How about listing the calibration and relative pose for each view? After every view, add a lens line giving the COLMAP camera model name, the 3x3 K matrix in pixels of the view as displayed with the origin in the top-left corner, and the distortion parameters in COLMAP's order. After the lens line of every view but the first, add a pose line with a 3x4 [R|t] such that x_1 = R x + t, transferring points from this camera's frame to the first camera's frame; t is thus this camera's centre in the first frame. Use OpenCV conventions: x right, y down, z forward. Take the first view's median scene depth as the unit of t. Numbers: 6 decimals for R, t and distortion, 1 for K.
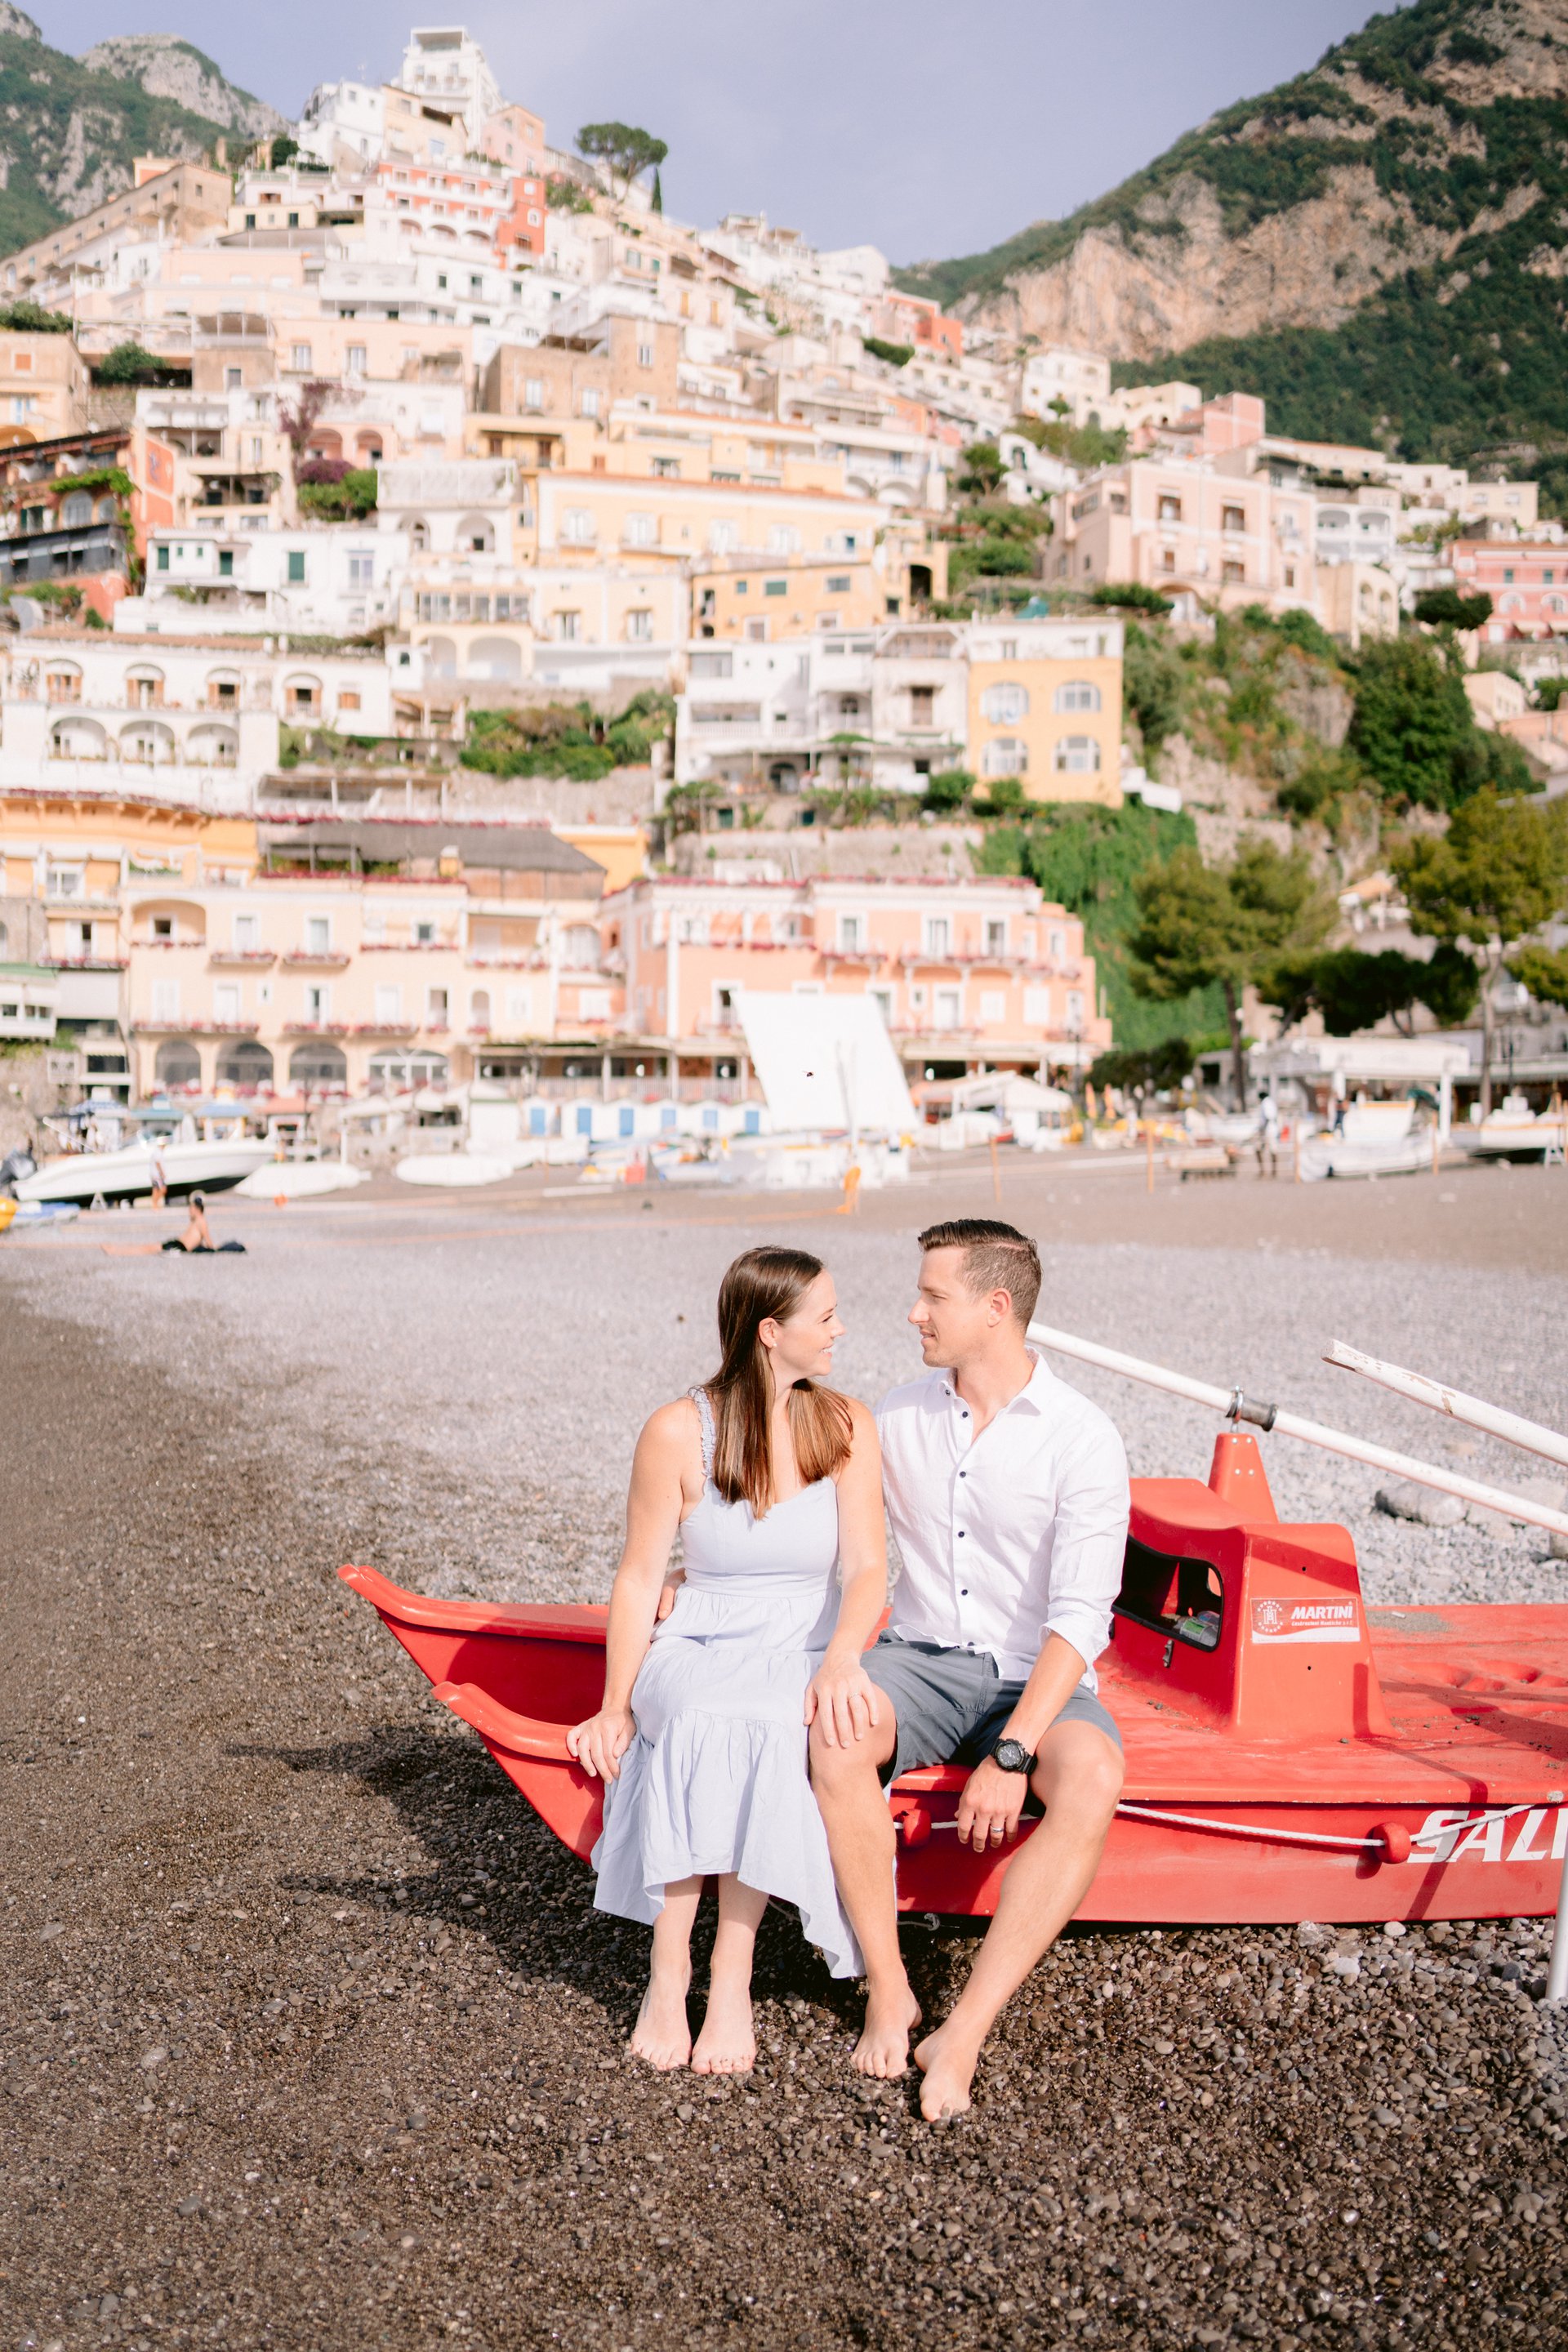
lens RADIAL K [[2391.4, 0, 773.5], [0, 2391.4, 1180.6], [0, 0, 1]] dist [0.002738, 0.026018]
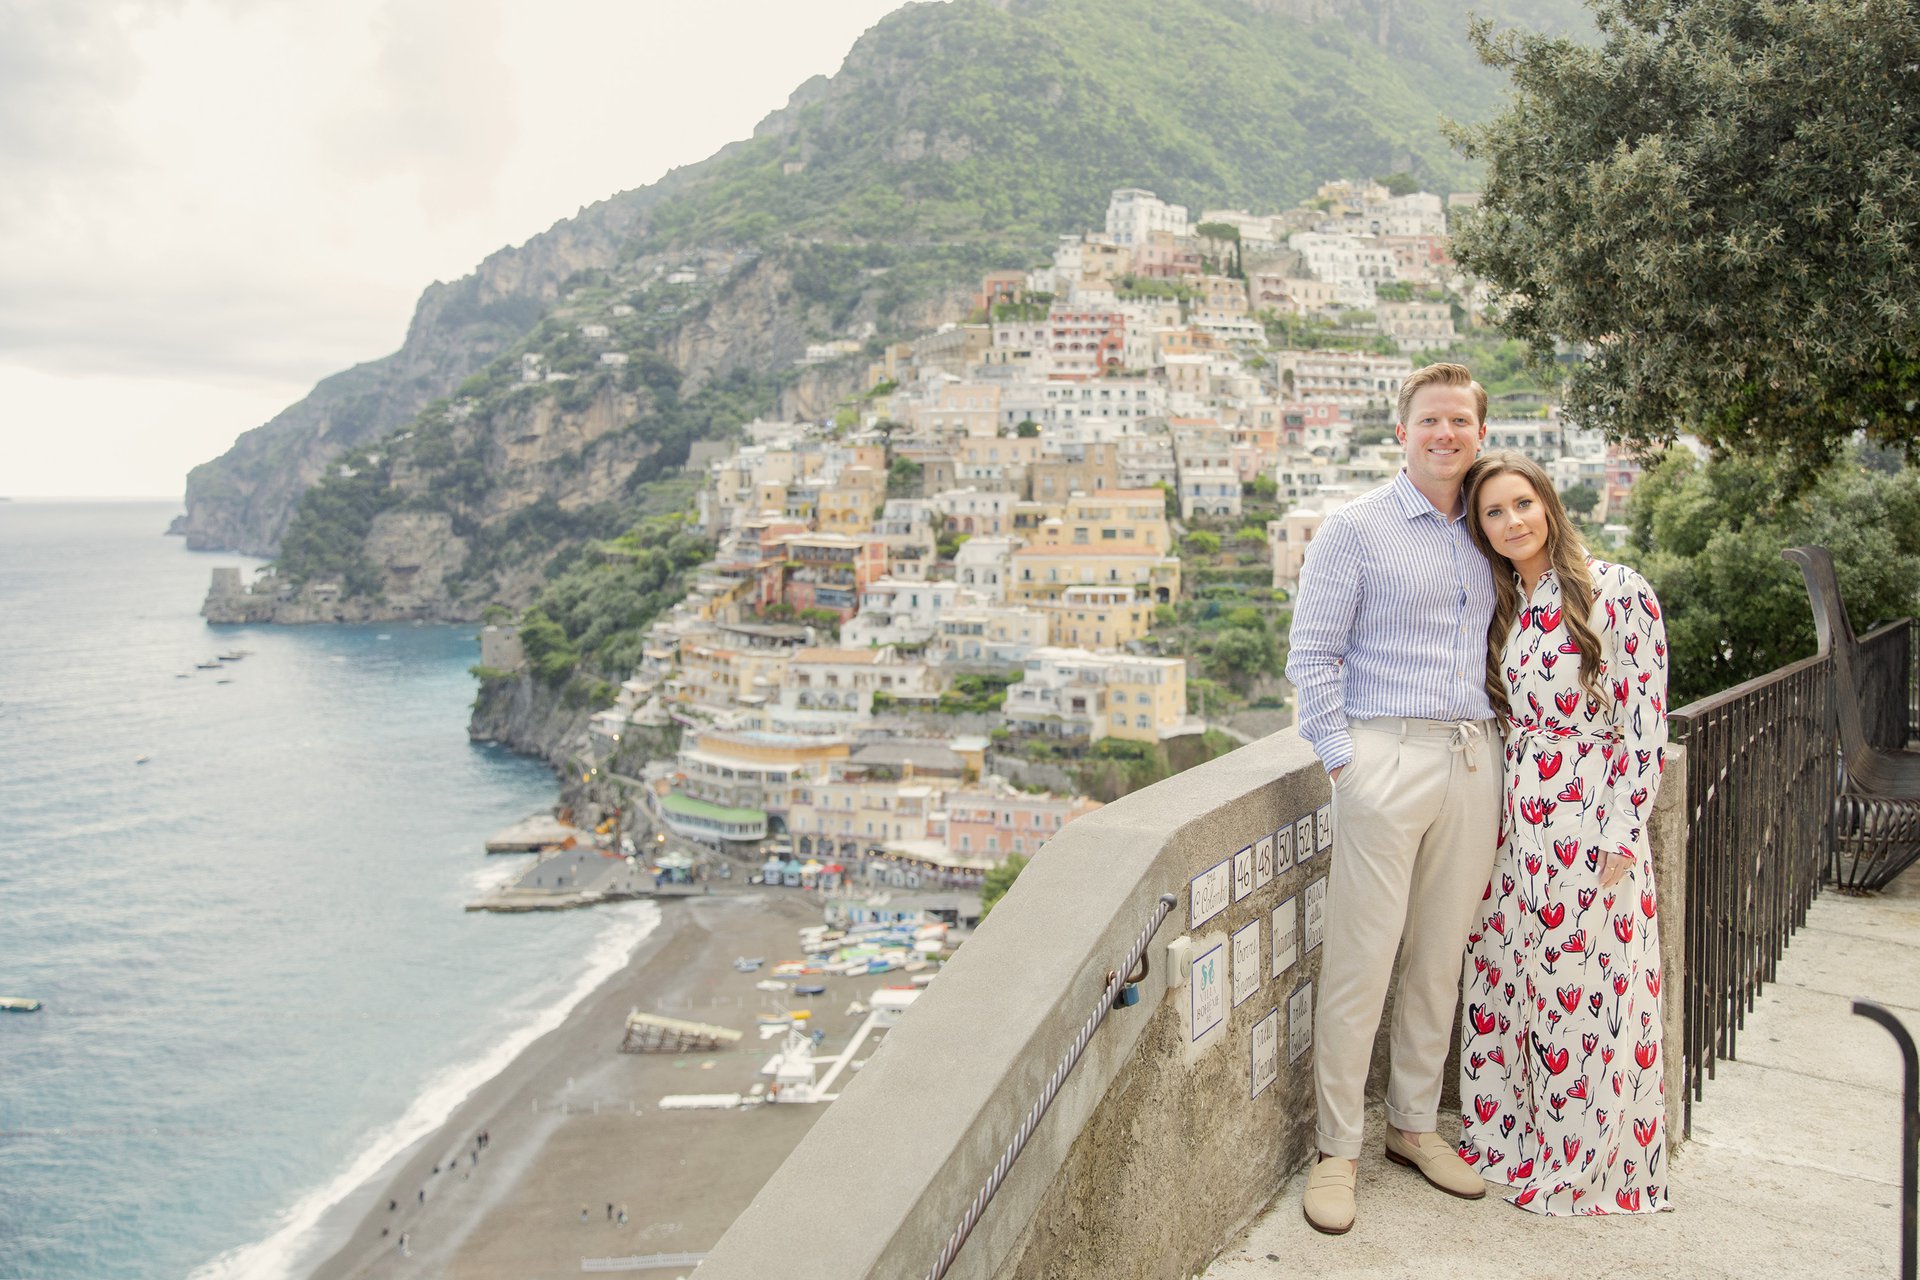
lens RADIAL K [[1644.8, 0, 1100.9], [0, 1644.8, 538.0], [0, 0, 1]] dist [-0.003499, -0.005465]
pose [[0.920129, 0.003743, -0.391598, 0.627667], [0.006155, 0.999693, 0.024017, -0.339290], [0.391568, -0.024509, 0.919823, -0.505191]]
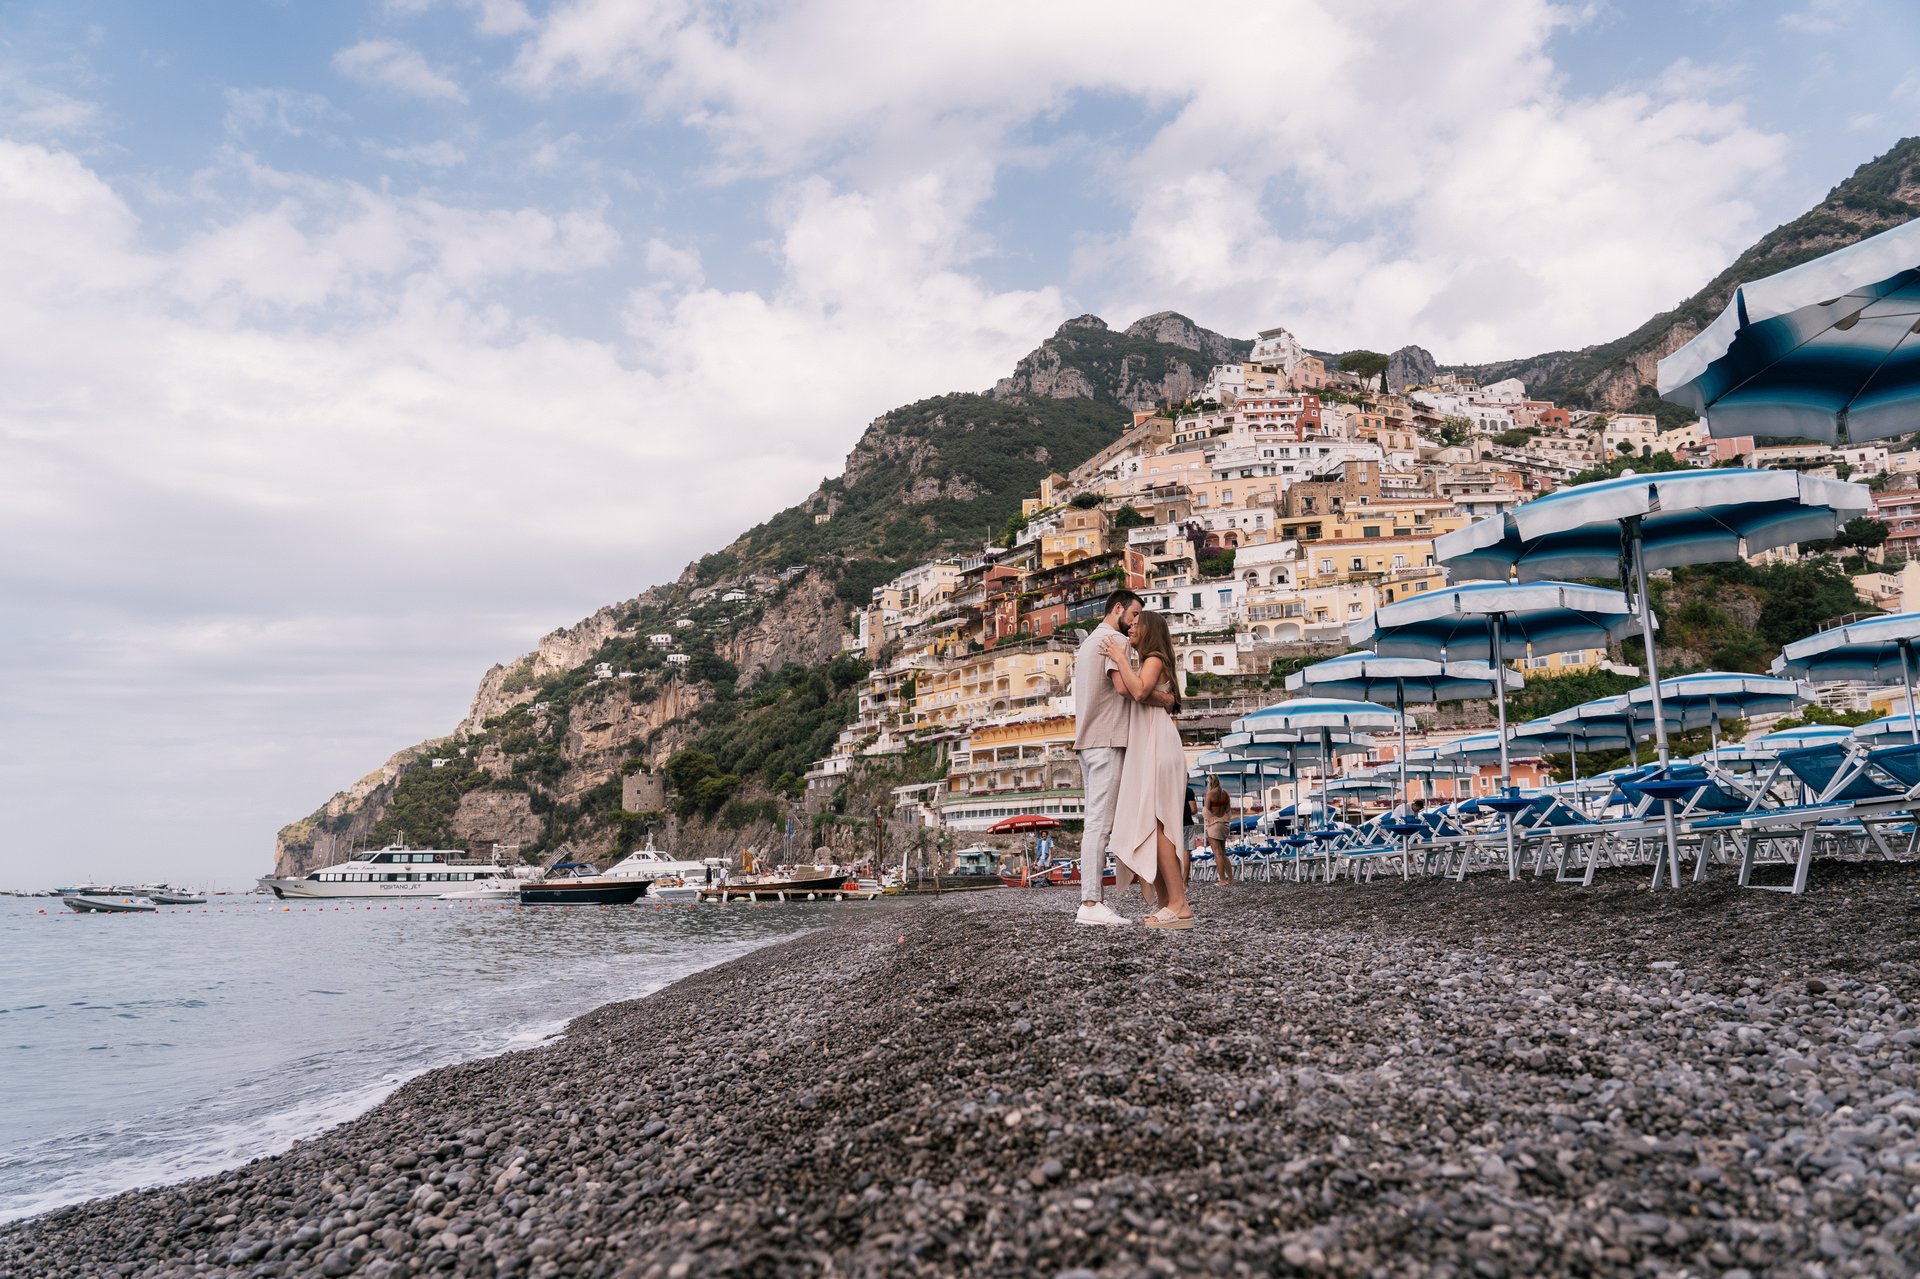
lens RADIAL K [[1311.3, 0, 960.0], [0, 1311.3, 639.5], [0, 0, 1]] dist [-0.016385, -0.001035]
pose [[0.909550, -0.095667, -0.404434, 0.084322], [0.019106, 0.981742, -0.189258, 0.005526], [0.415155, 0.164412, 0.894771, -0.166910]]
